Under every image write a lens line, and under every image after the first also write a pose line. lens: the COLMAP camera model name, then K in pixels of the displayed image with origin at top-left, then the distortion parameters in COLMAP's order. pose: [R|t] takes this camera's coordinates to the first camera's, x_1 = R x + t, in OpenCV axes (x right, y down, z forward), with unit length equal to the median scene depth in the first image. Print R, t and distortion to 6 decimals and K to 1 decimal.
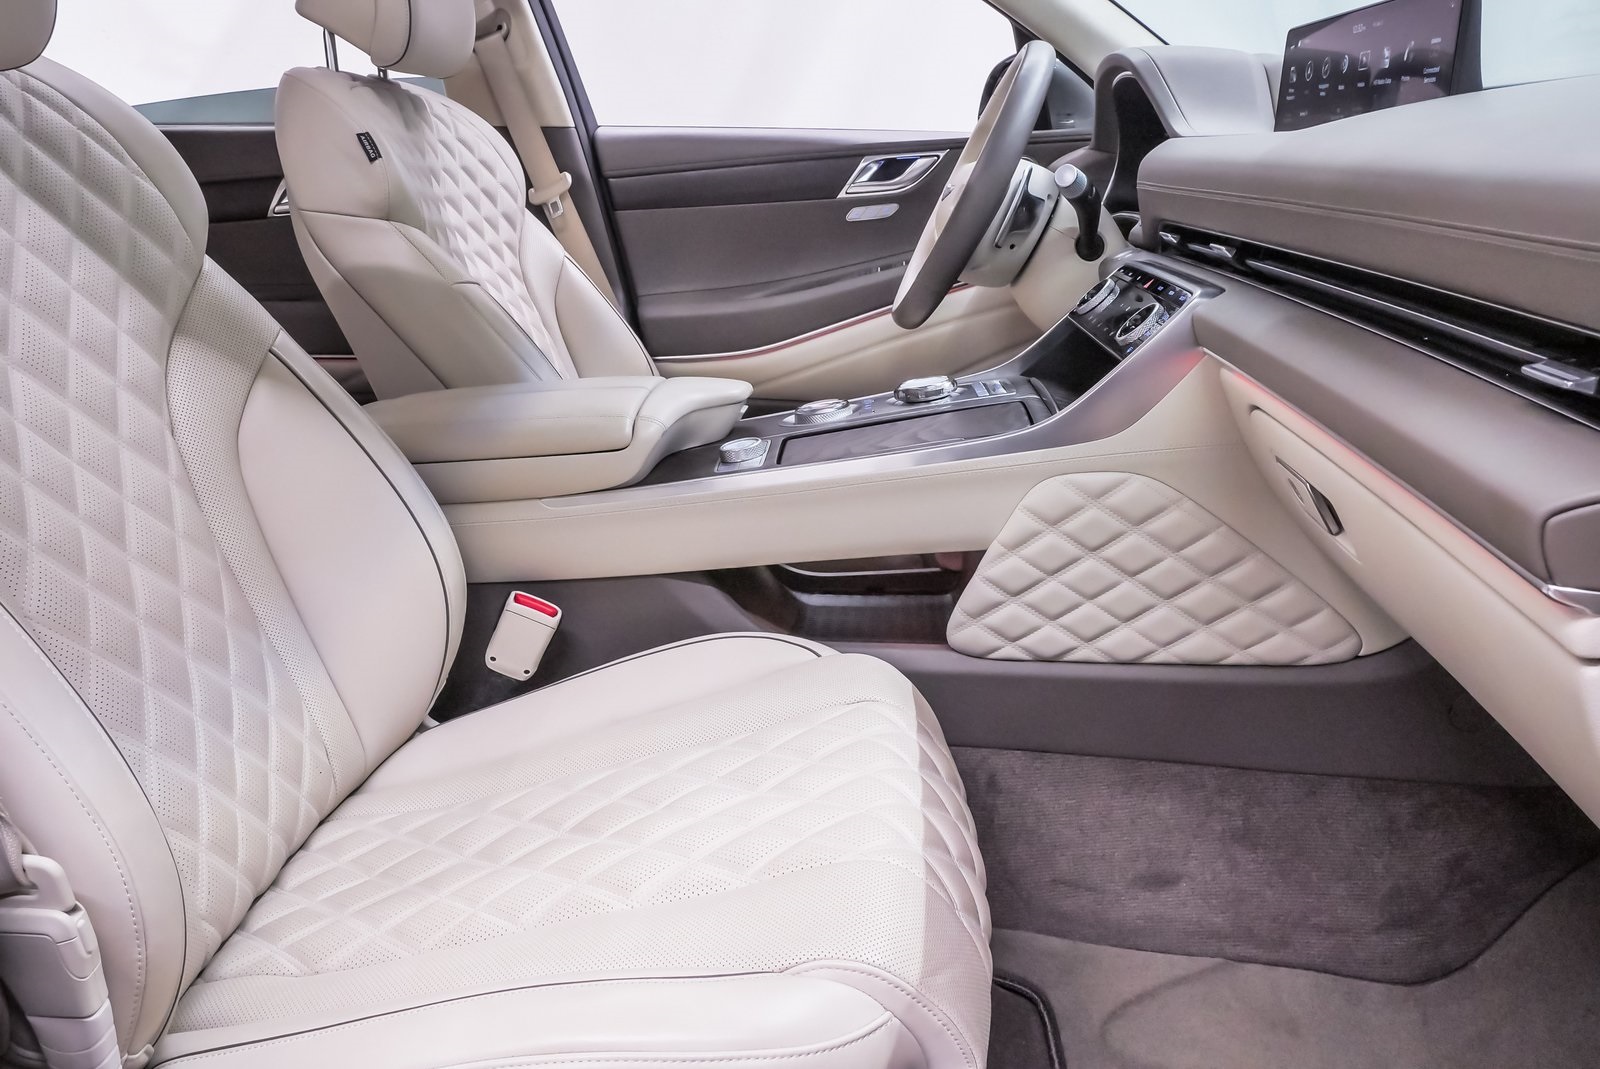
lens RADIAL K [[1167.9, 0, 791.0], [0, 1167.9, 529.3], [0, 0, 1]] dist [-0.047913, 0.022951]
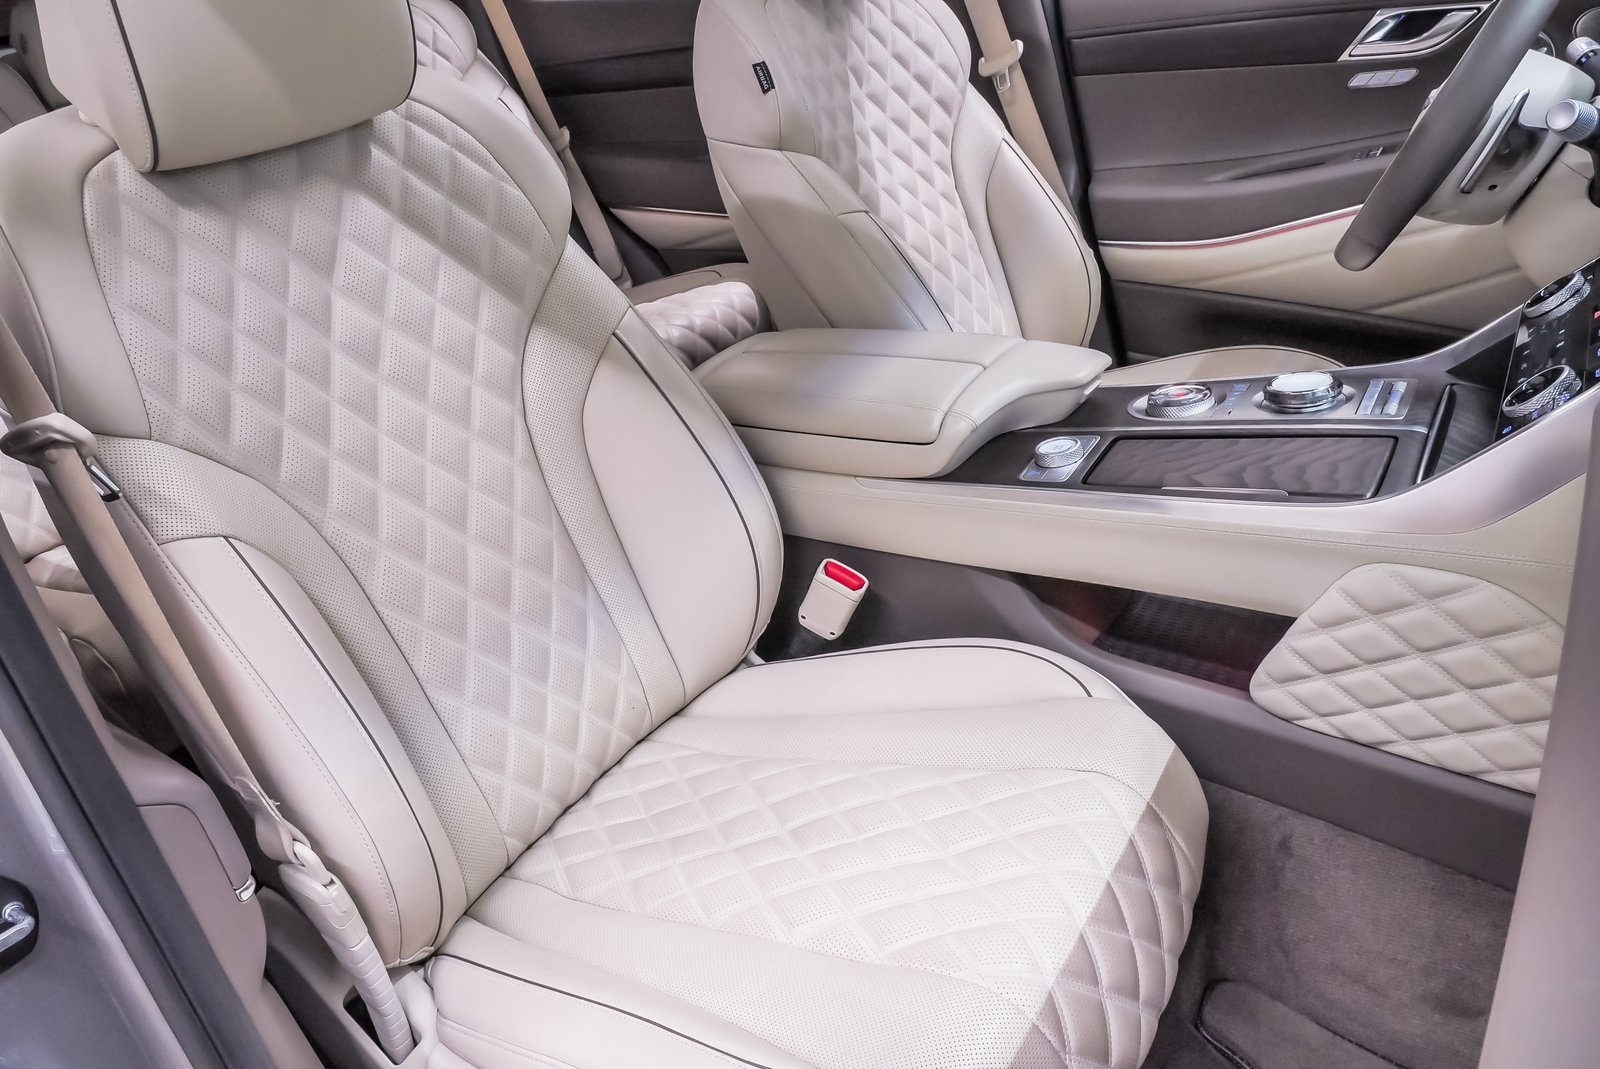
lens RADIAL K [[1167.9, 0, 796.3], [0, 1167.9, 542.1], [0, 0, 1]] dist [-0.047913, 0.022951]
pose [[0.878712, 0.167840, -0.446872, 0.209727], [-0.059890, 0.967514, 0.245623, -0.222279], [0.473580, -0.189069, 0.860218, 0.082157]]
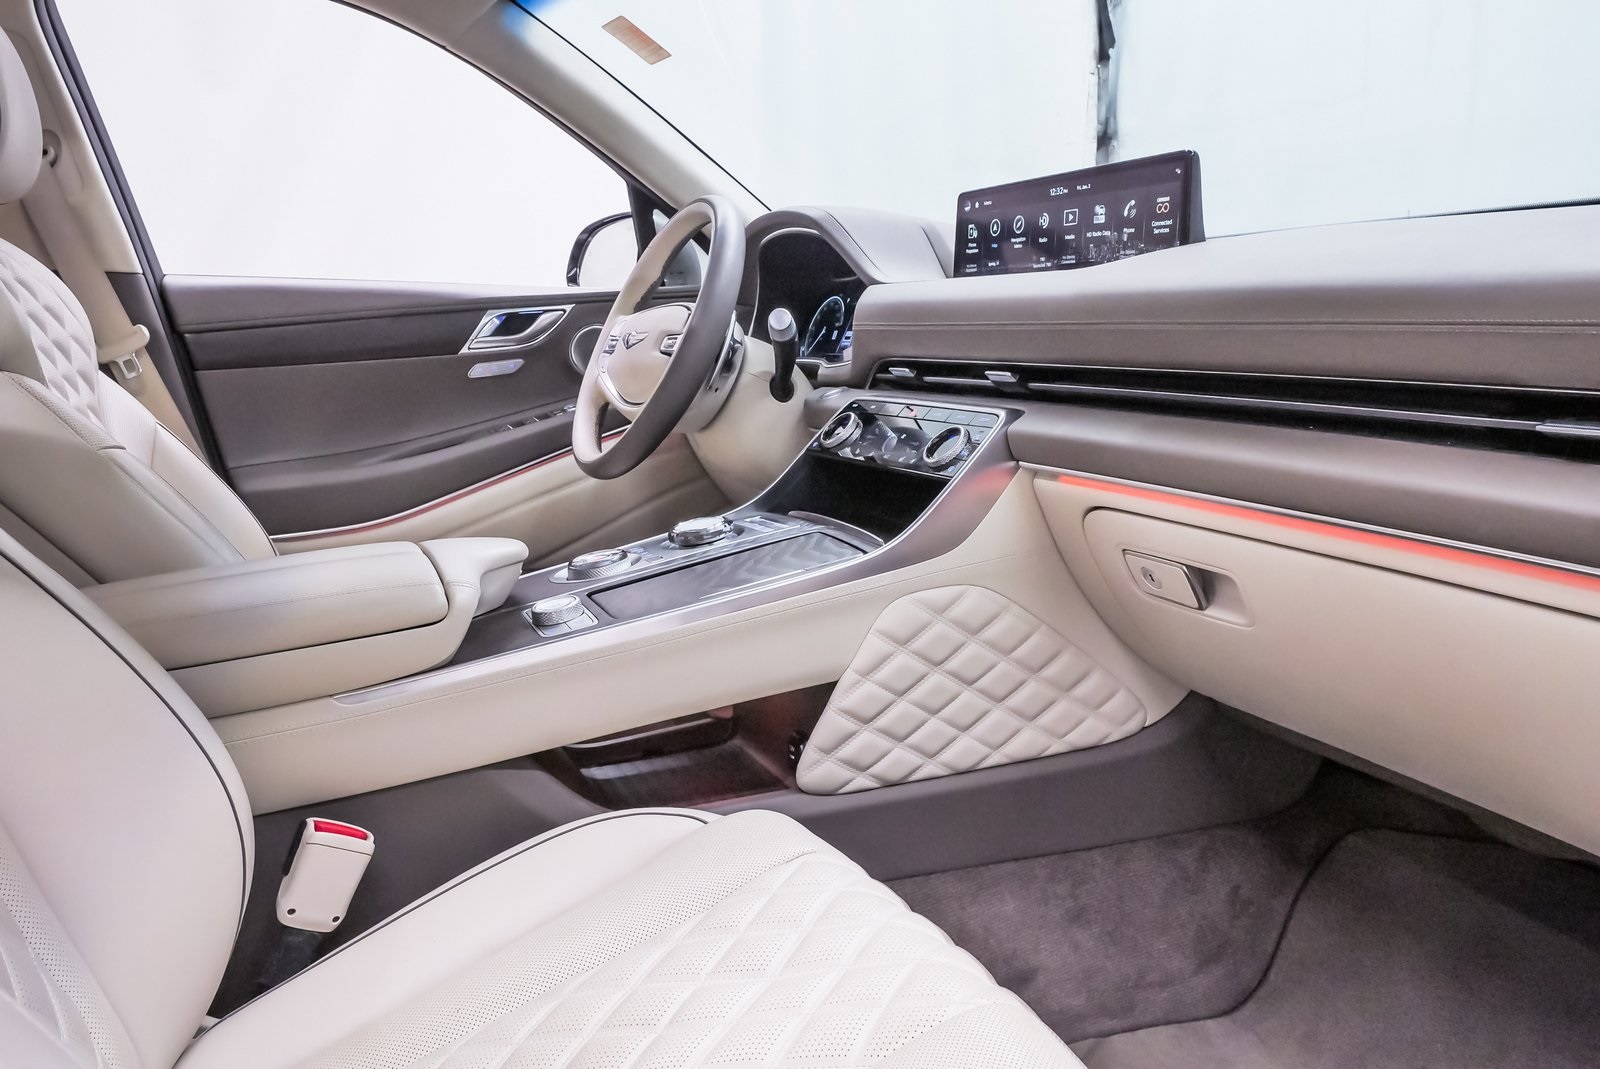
lens RADIAL K [[1167.9, 0, 790.1], [0, 1167.9, 533.9], [0, 0, 1]] dist [-0.047913, 0.022951]
pose [[0.872313, -0.078316, 0.482634, -0.321373], [0.147029, 0.983418, -0.106164, -0.005230], [-0.466317, 0.163569, 0.869364, 0.141916]]
